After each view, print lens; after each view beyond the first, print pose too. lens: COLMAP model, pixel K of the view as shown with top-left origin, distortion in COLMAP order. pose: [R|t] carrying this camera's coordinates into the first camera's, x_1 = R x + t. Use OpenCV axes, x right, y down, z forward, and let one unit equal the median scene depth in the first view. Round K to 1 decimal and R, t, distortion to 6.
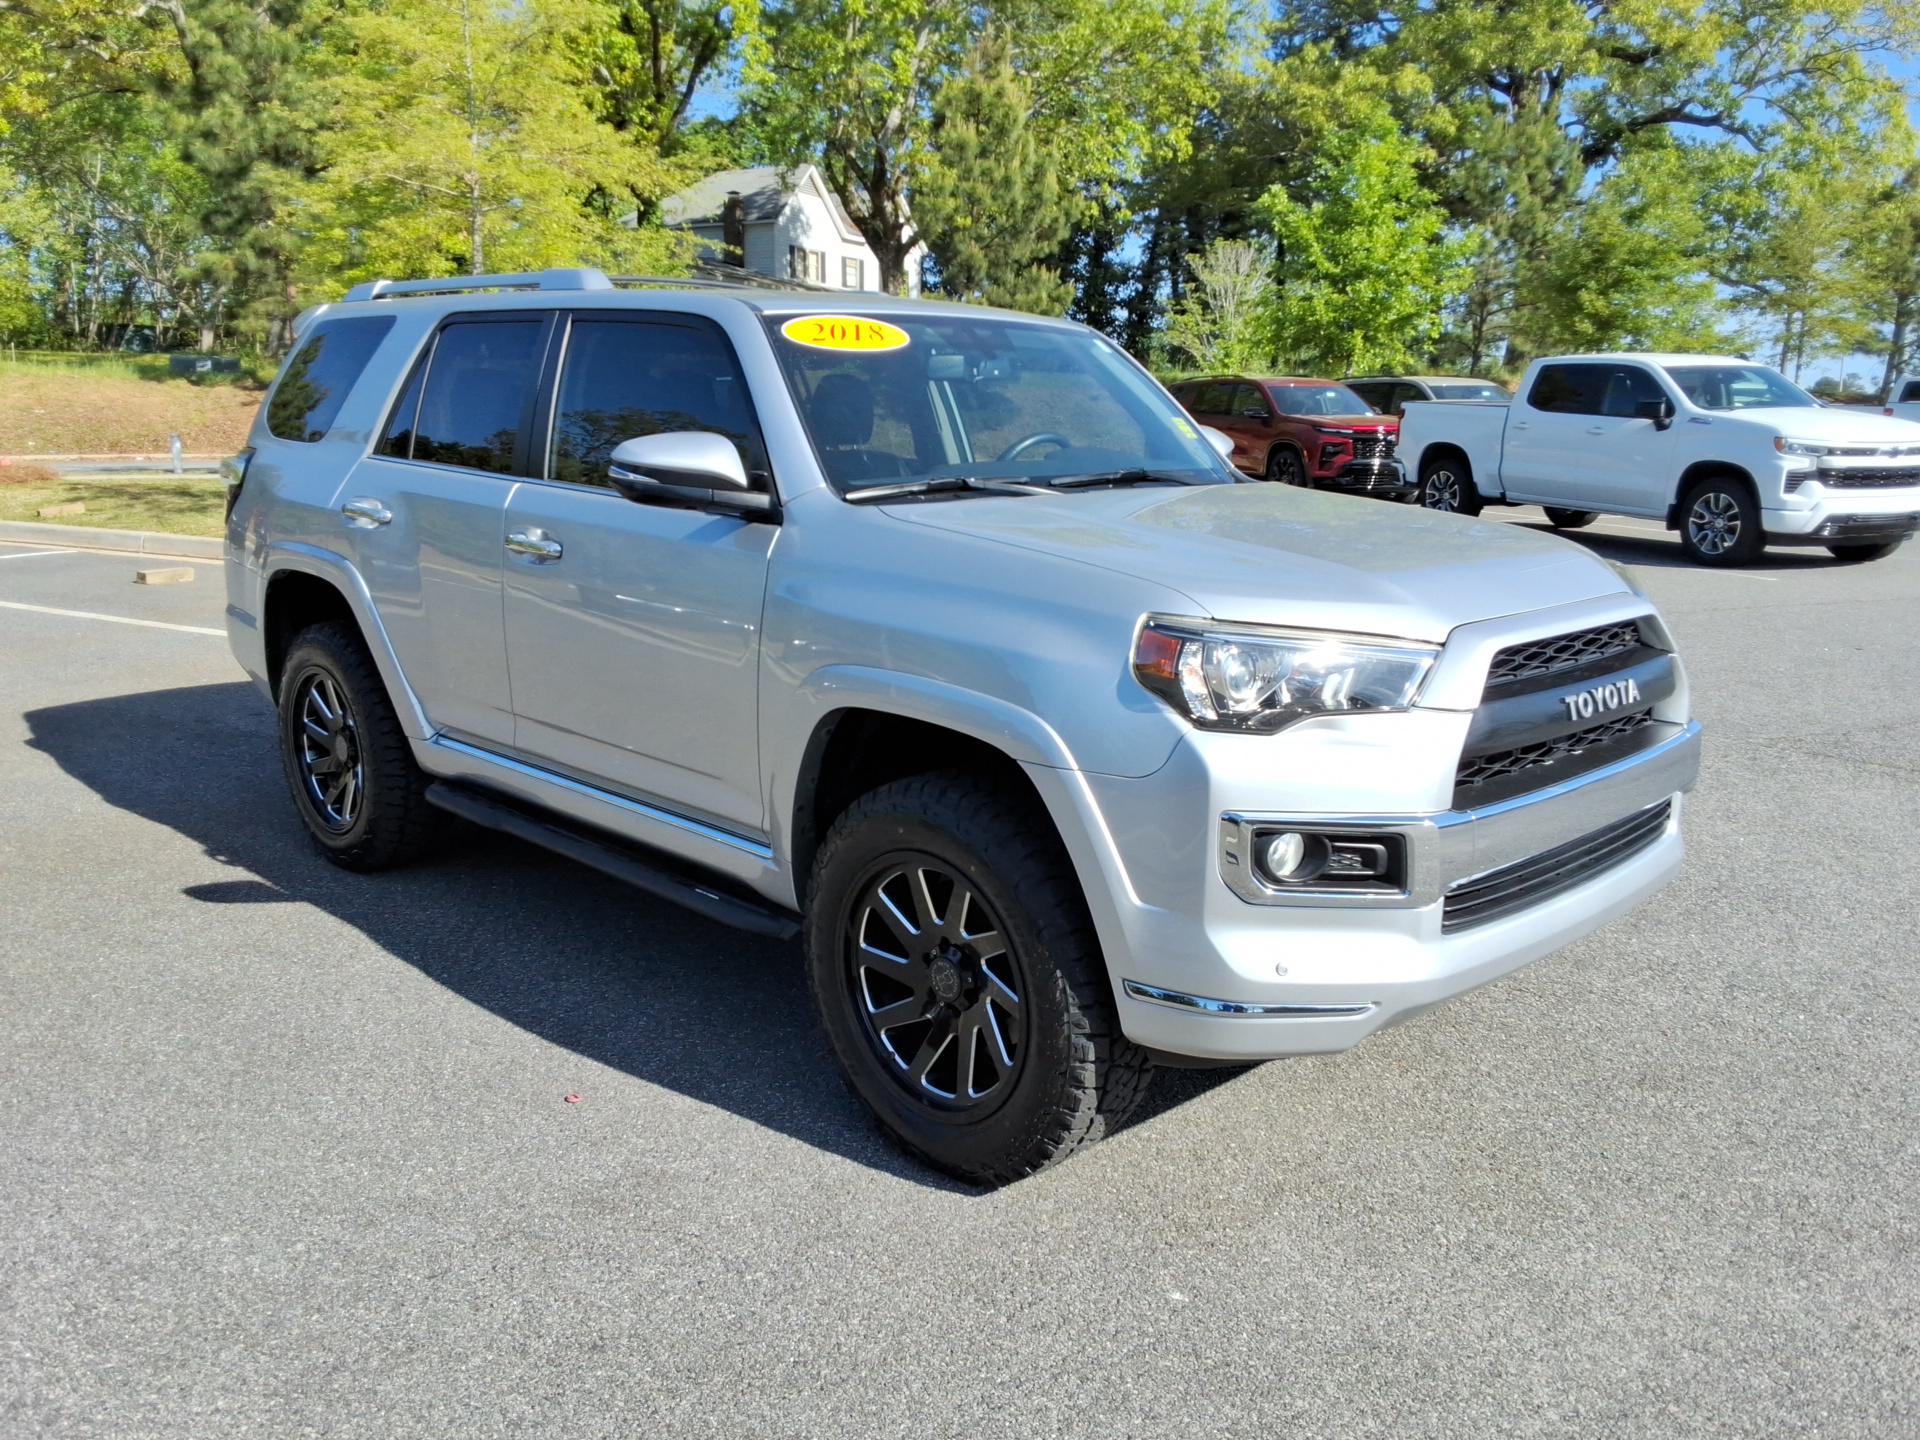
lens RADIAL K [[1555.8, 0, 987.0], [0, 1555.8, 711.9], [0, 0, 1]] dist [0.138860, -0.229581]
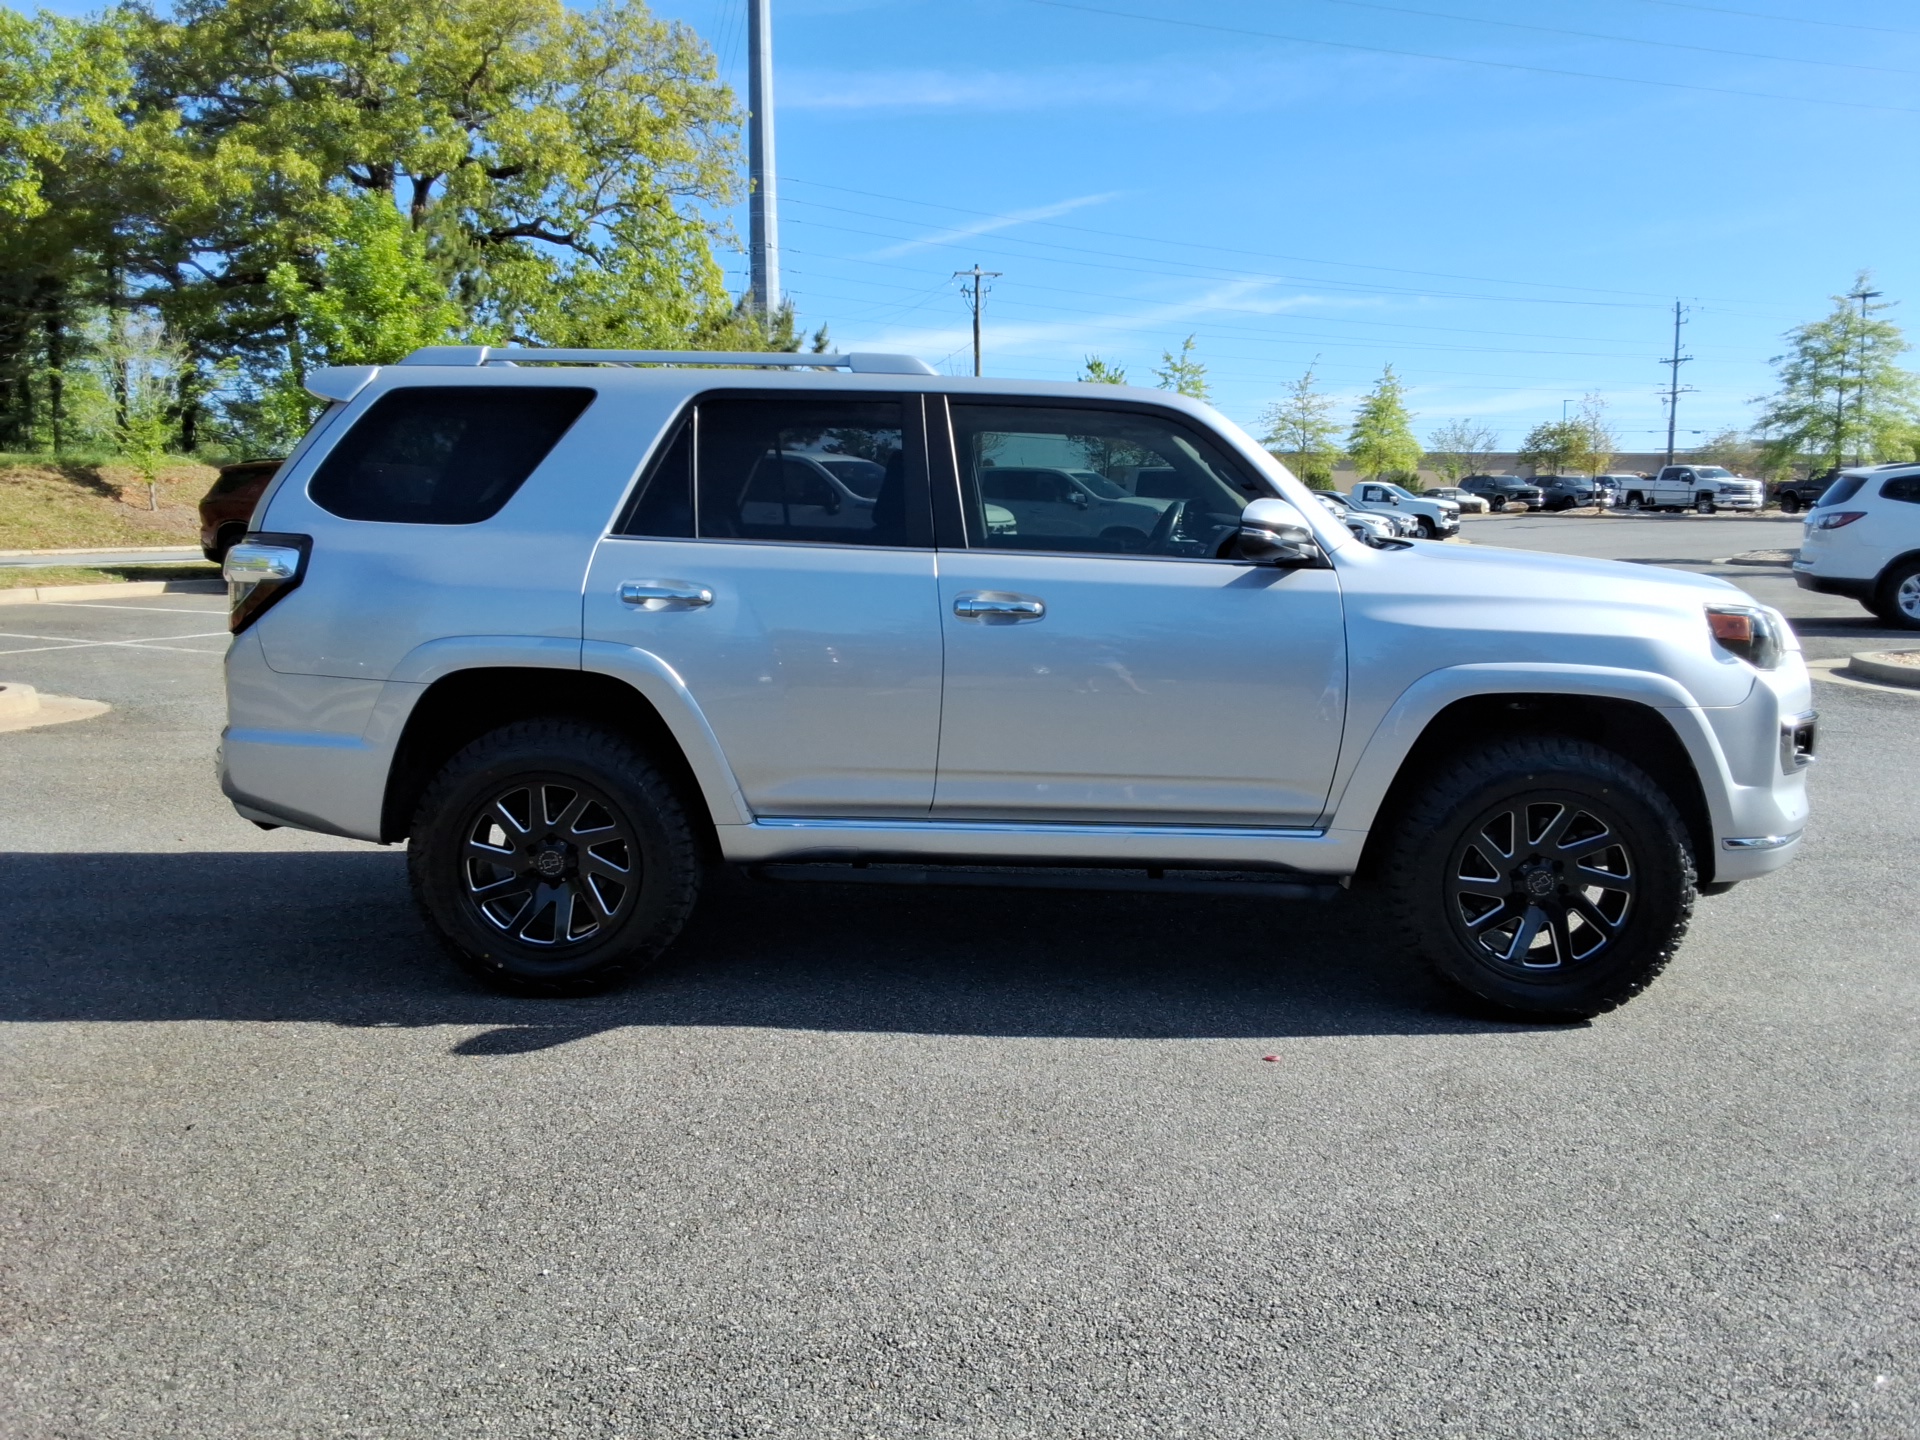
lens RADIAL K [[1555.8, 0, 987.0], [0, 1555.8, 711.9], [0, 0, 1]] dist [0.138860, -0.229581]
pose [[0.731363, -0.096458, 0.675132, -0.114178], [0.134001, 0.990975, -0.003579, -0.003493], [-0.668694, 0.093086, 0.737688, 0.024116]]
